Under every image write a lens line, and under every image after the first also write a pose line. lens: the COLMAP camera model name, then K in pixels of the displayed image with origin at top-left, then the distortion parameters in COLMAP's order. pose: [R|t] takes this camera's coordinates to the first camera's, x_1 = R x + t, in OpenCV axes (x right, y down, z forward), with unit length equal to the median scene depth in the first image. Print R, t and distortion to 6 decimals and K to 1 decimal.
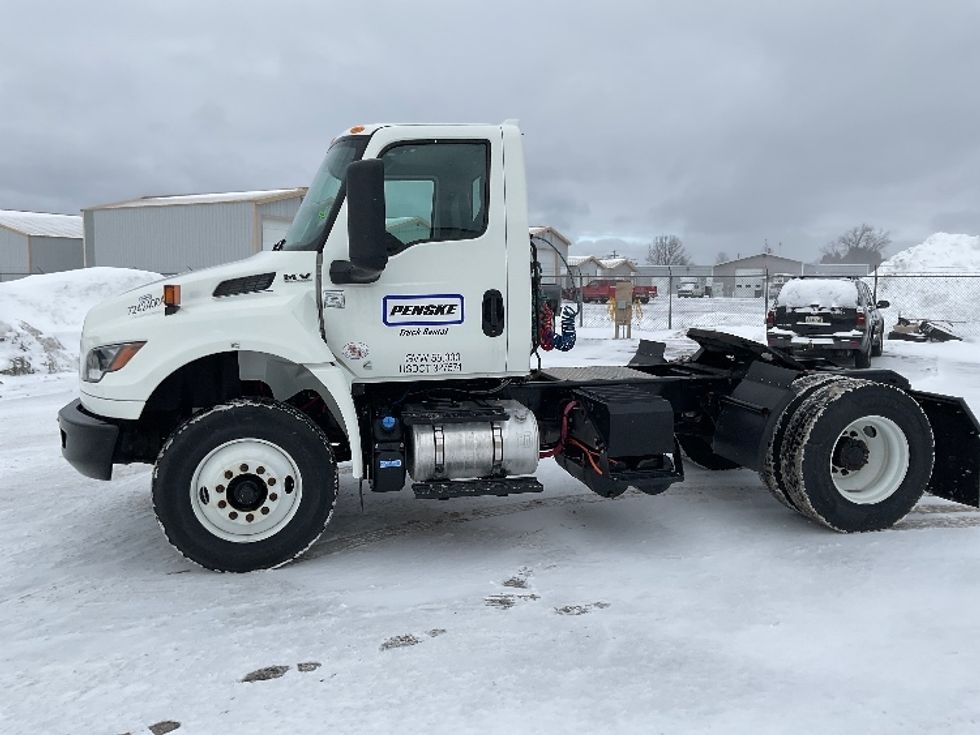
lens RADIAL K [[841.2, 0, 488.1], [0, 841.2, 364.9], [0, 0, 1]] dist [0.046207, -0.072500]
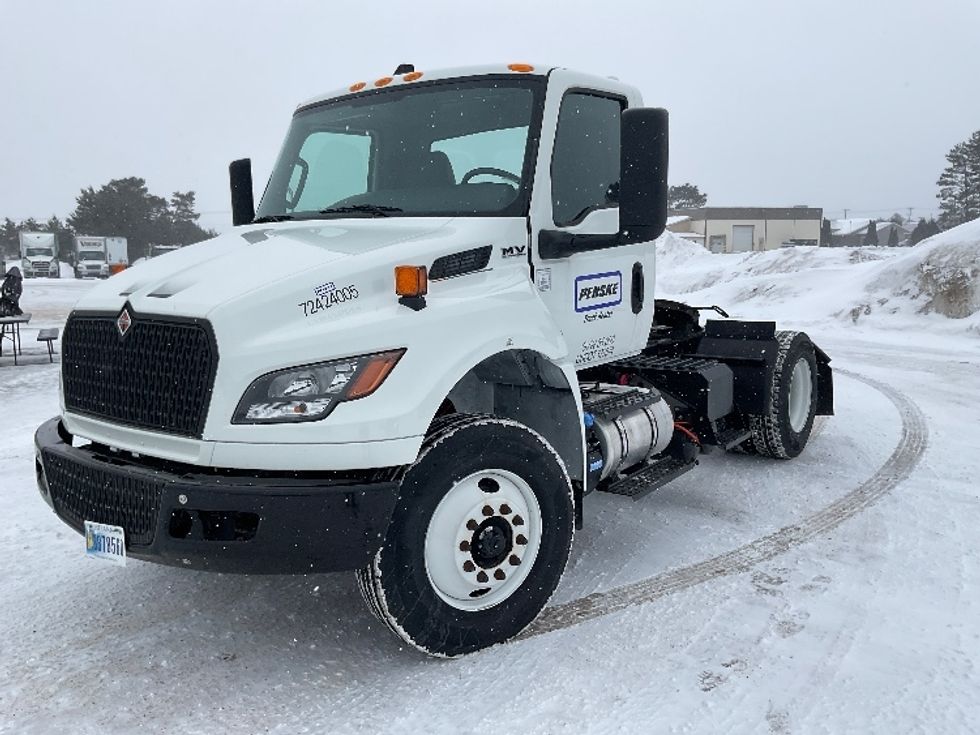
lens RADIAL K [[841.2, 0, 482.7], [0, 841.2, 347.1], [0, 0, 1]] dist [0.046207, -0.072500]
pose [[0.752015, -0.090410, 0.652917, -0.734262], [0.090520, 0.995329, 0.033565, -0.042620], [-0.652901, 0.033861, 0.756686, 0.420001]]
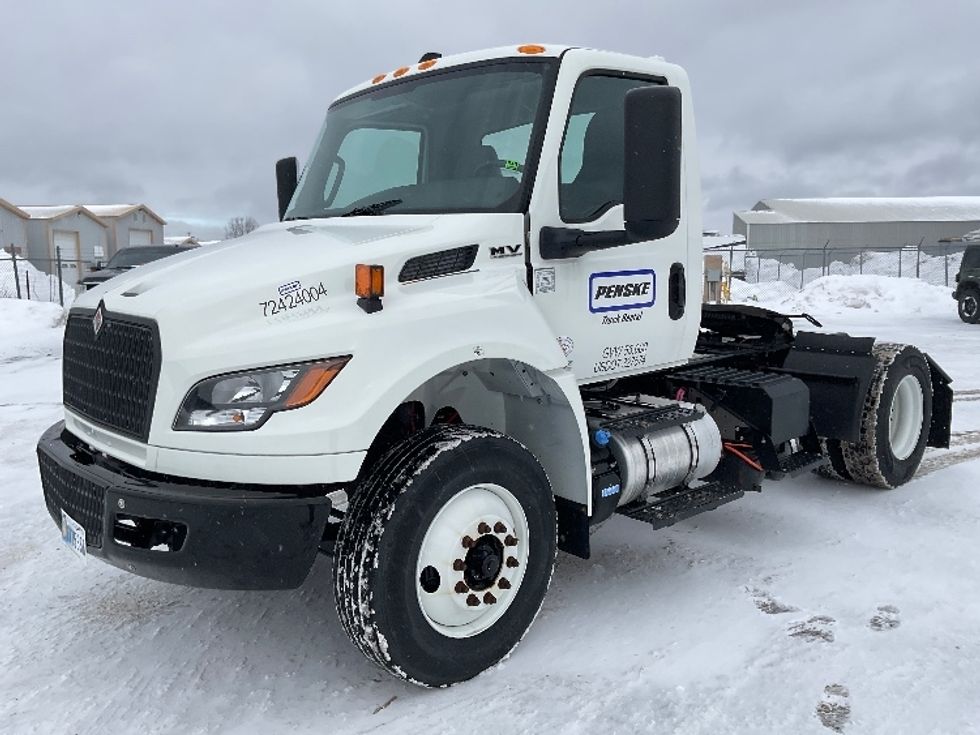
lens RADIAL K [[841.2, 0, 482.7], [0, 841.2, 363.6], [0, 0, 1]] dist [0.046207, -0.072500]
pose [[0.865962, -0.080957, 0.493514, -0.584773], [0.071991, 0.996712, 0.037181, -0.035796], [-0.494902, 0.003332, 0.868943, 0.380993]]
